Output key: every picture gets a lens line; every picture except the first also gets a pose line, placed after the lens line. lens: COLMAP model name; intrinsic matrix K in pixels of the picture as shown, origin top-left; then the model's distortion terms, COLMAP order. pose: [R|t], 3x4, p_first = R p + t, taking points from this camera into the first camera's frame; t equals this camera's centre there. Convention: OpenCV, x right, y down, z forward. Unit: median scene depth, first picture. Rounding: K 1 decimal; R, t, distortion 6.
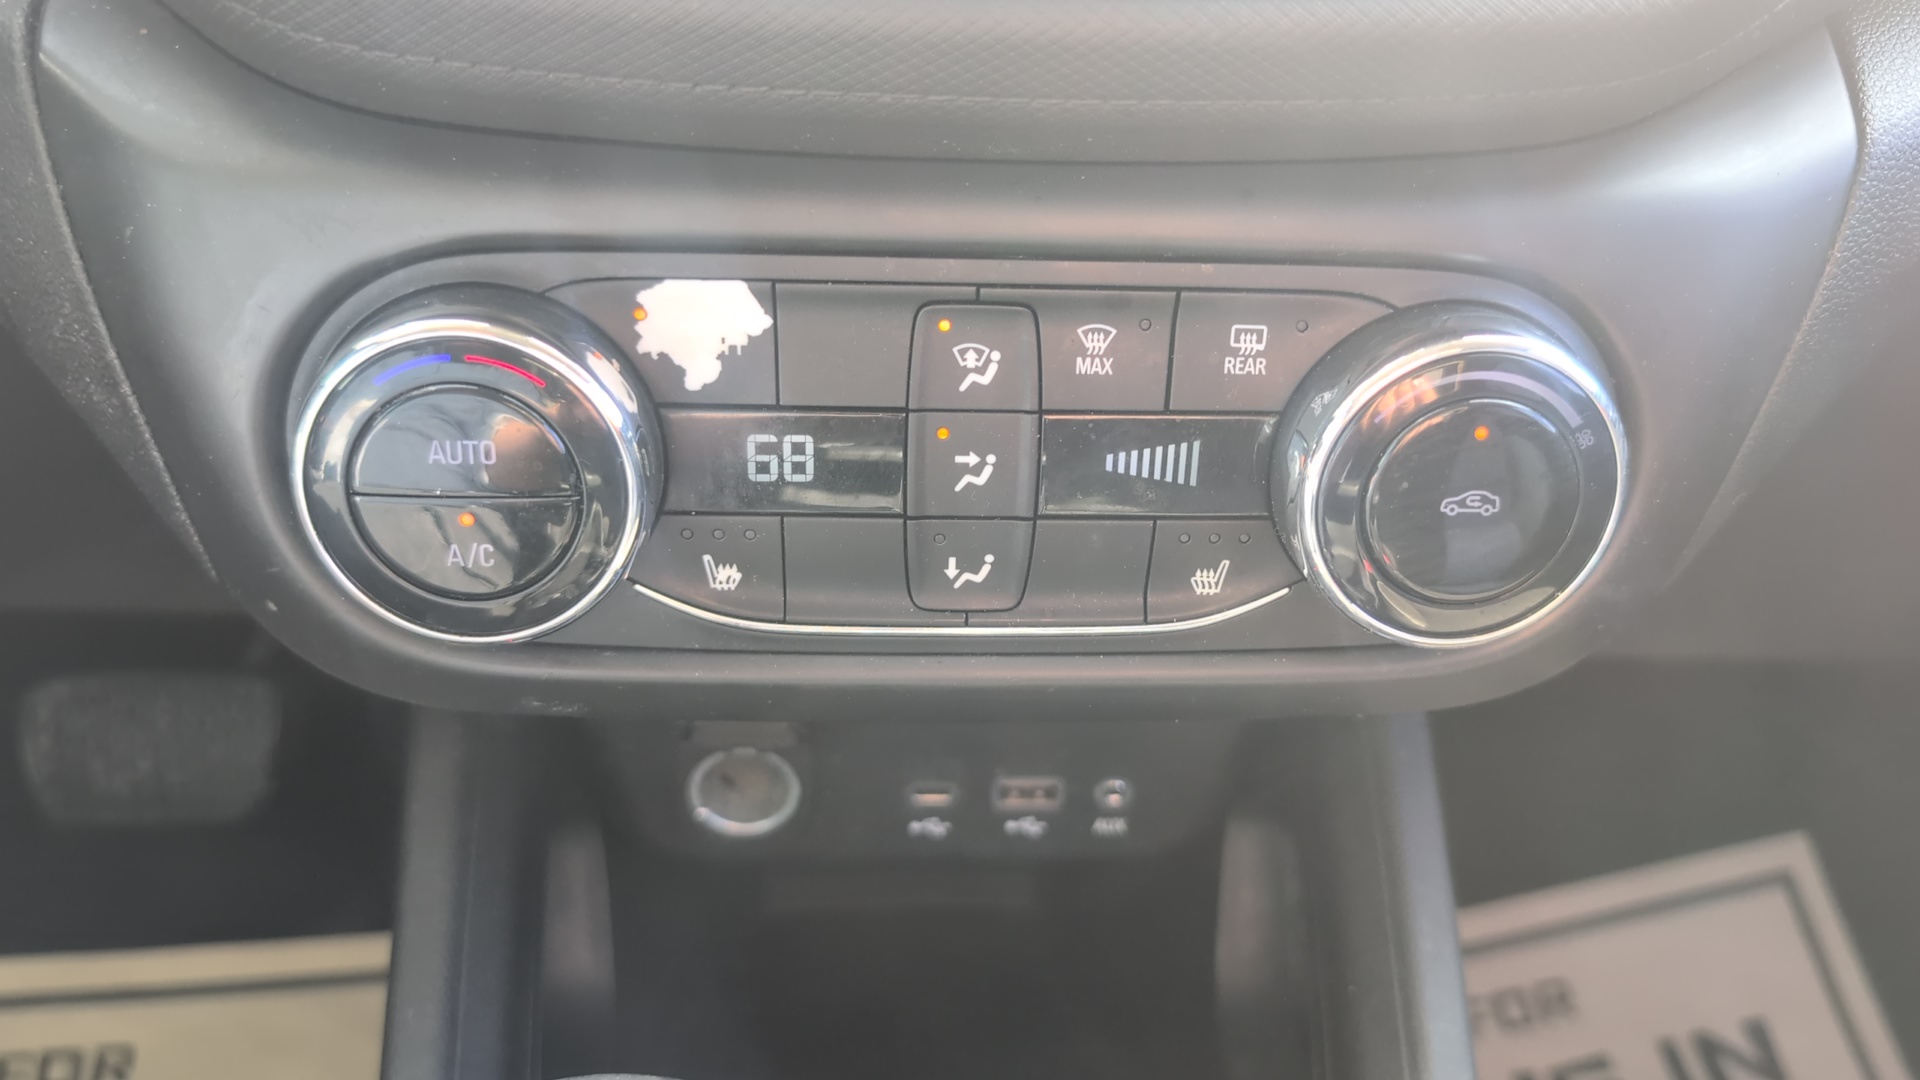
lens RADIAL K [[1621.2, 0, 972.0], [0, 1621.2, 507.6], [0, 0, 1]] dist [0.002218, -0.007425]
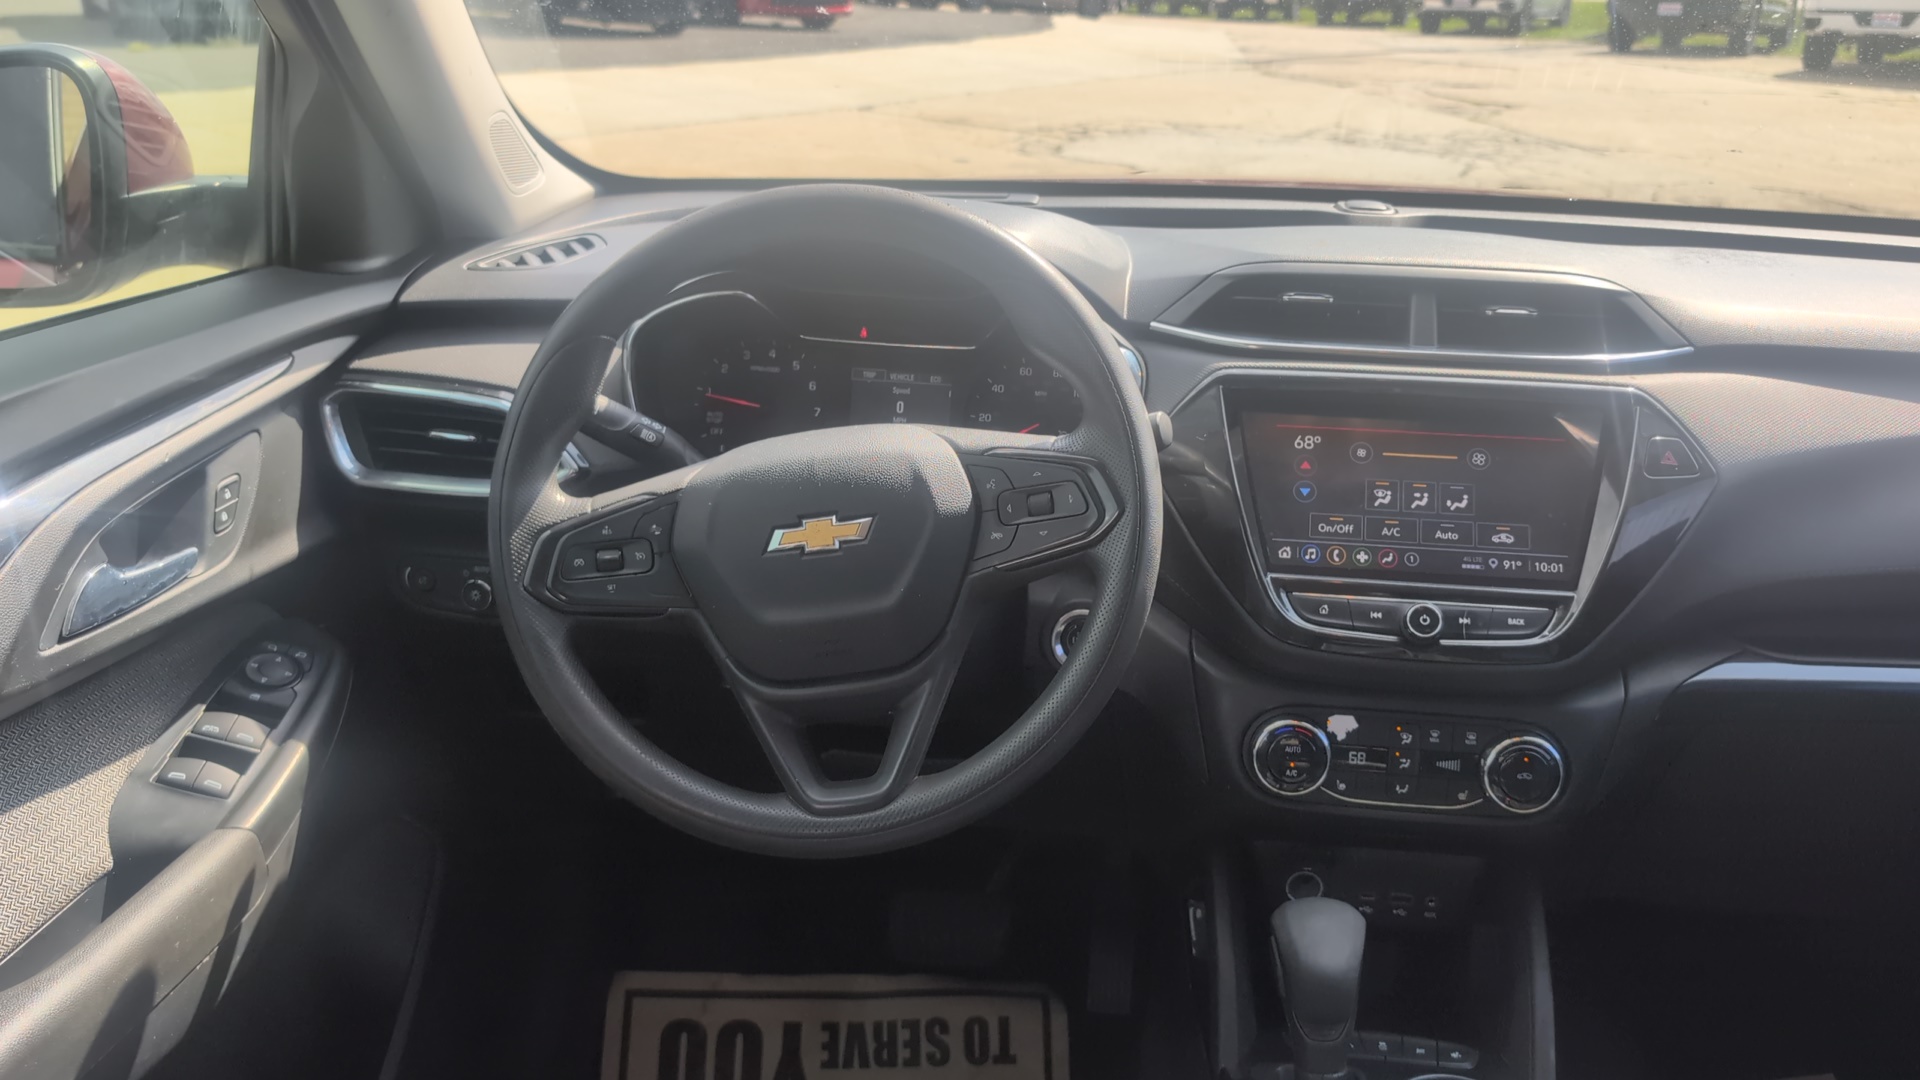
lens RADIAL K [[1621.2, 0, 972.0], [0, 1621.2, 507.6], [0, 0, 1]] dist [0.002218, -0.007425]
pose [[0.983928, 0.030165, -0.176000, -0.389597], [-0.077638, 0.959859, -0.269523, 0.571205], [0.160805, 0.278855, 0.946774, -3.418099]]
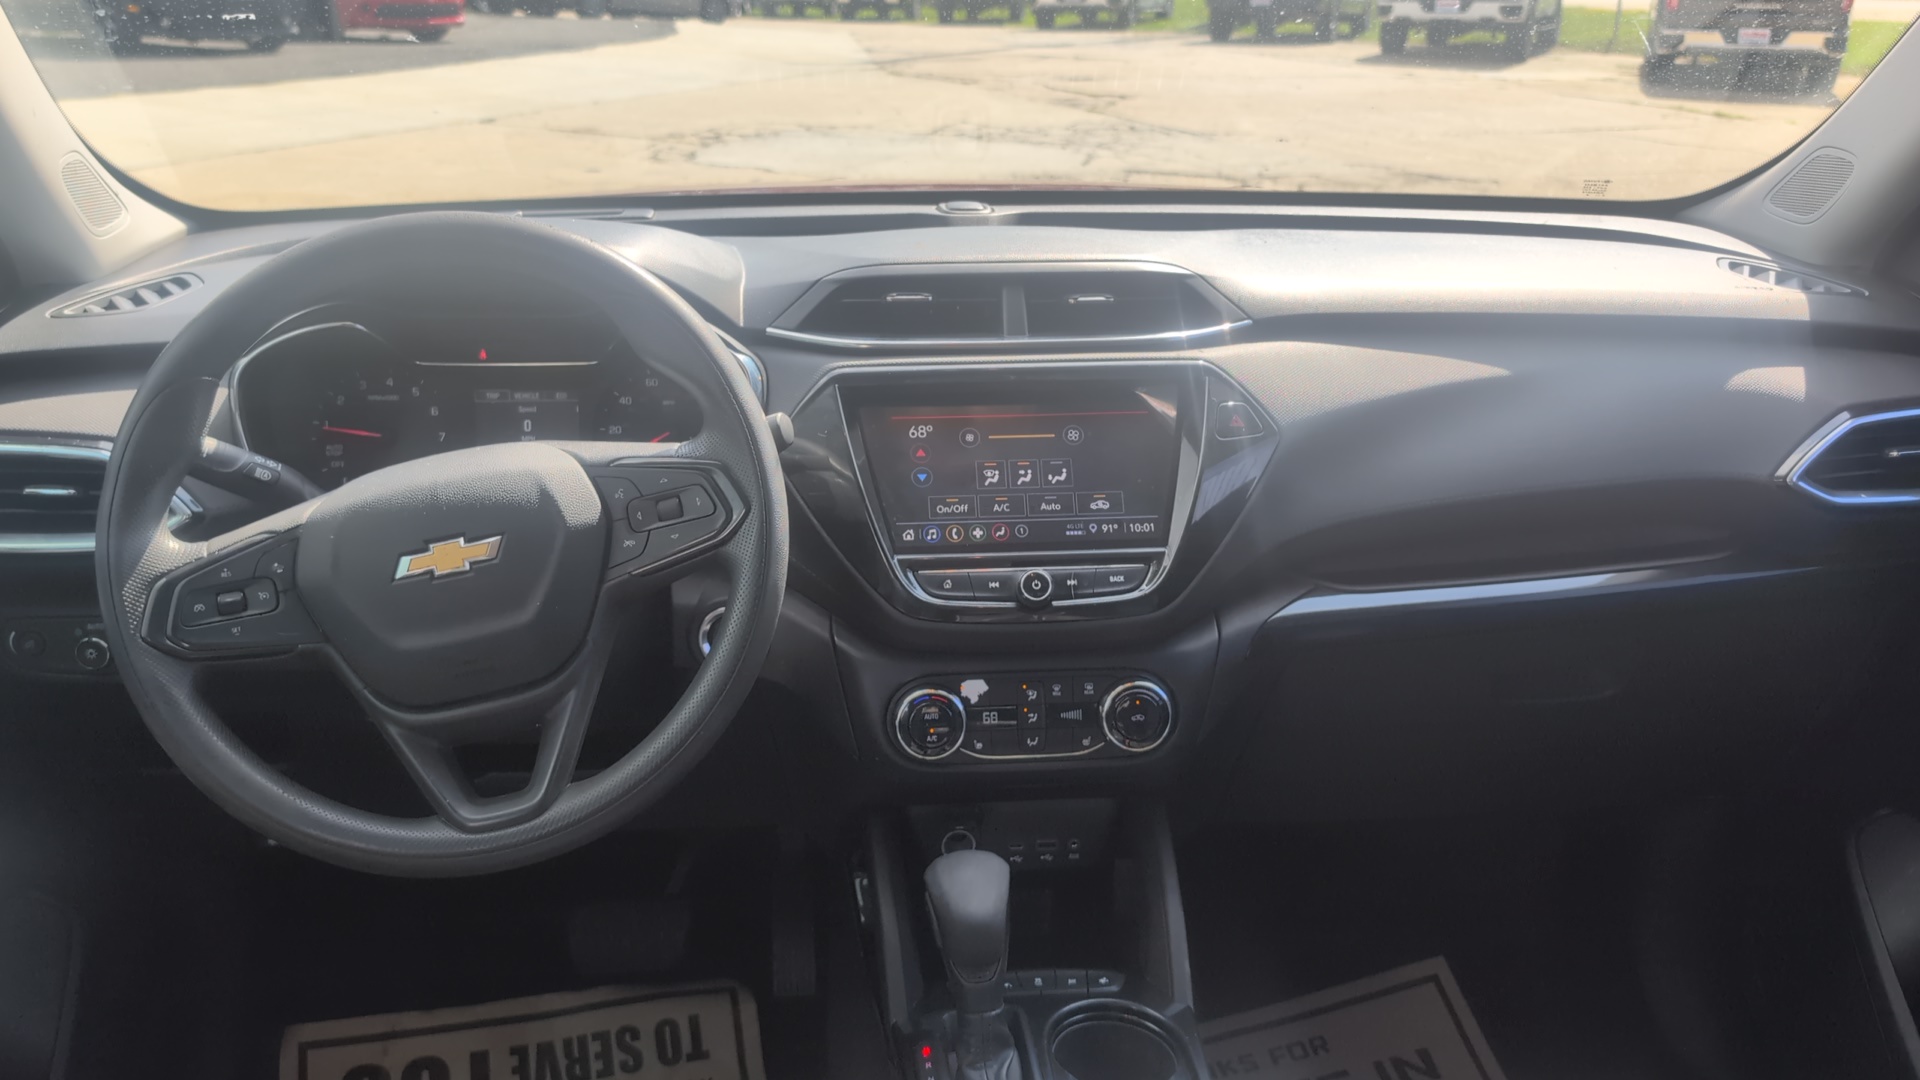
lens RADIAL K [[1594.7, 0, 959.5], [0, 1594.7, 508.8], [0, 0, 1]] dist [0.085655, -0.203358]
pose [[0.998268, -0.054553, 0.022006, -0.277202], [0.058471, 0.961166, -0.269704, 0.625503], [-0.006439, 0.270524, 0.962692, -3.581906]]
